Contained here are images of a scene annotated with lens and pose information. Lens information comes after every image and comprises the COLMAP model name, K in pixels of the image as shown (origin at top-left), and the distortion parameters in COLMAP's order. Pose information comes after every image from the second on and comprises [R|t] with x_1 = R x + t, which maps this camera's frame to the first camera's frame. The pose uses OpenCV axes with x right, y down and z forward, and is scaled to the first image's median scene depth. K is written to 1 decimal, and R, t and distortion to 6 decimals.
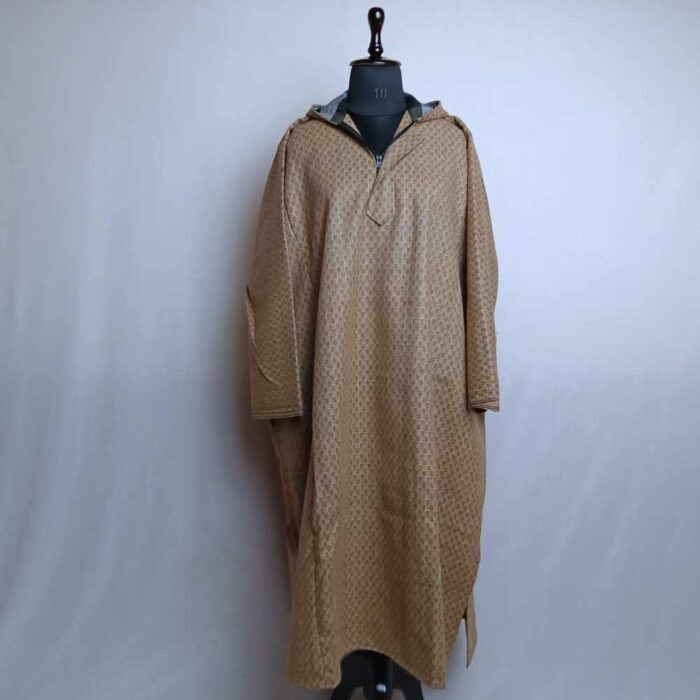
lens RADIAL K [[708.7, 0, 349.6], [0, 708.7, 349.6], [0, 0, 1]] dist [0.019055, 0.000000]
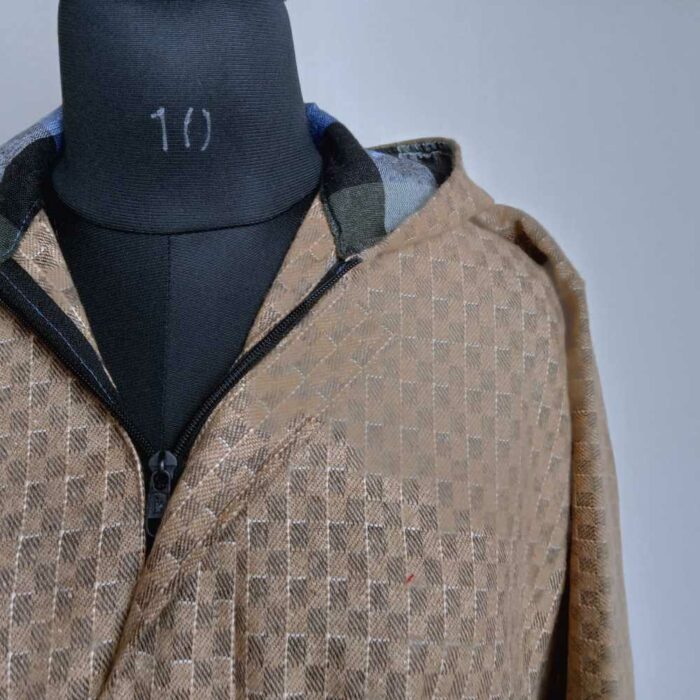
lens RADIAL K [[708.7, 0, 350.2], [0, 708.7, 349.2], [0, 0, 1]] dist [0.019055, 0.000000]
pose [[0.999428, 0.003172, 0.033657, 0.086412], [-0.005026, 0.998465, 0.055158, -0.311596], [-0.033430, -0.055296, 0.997910, 0.796651]]
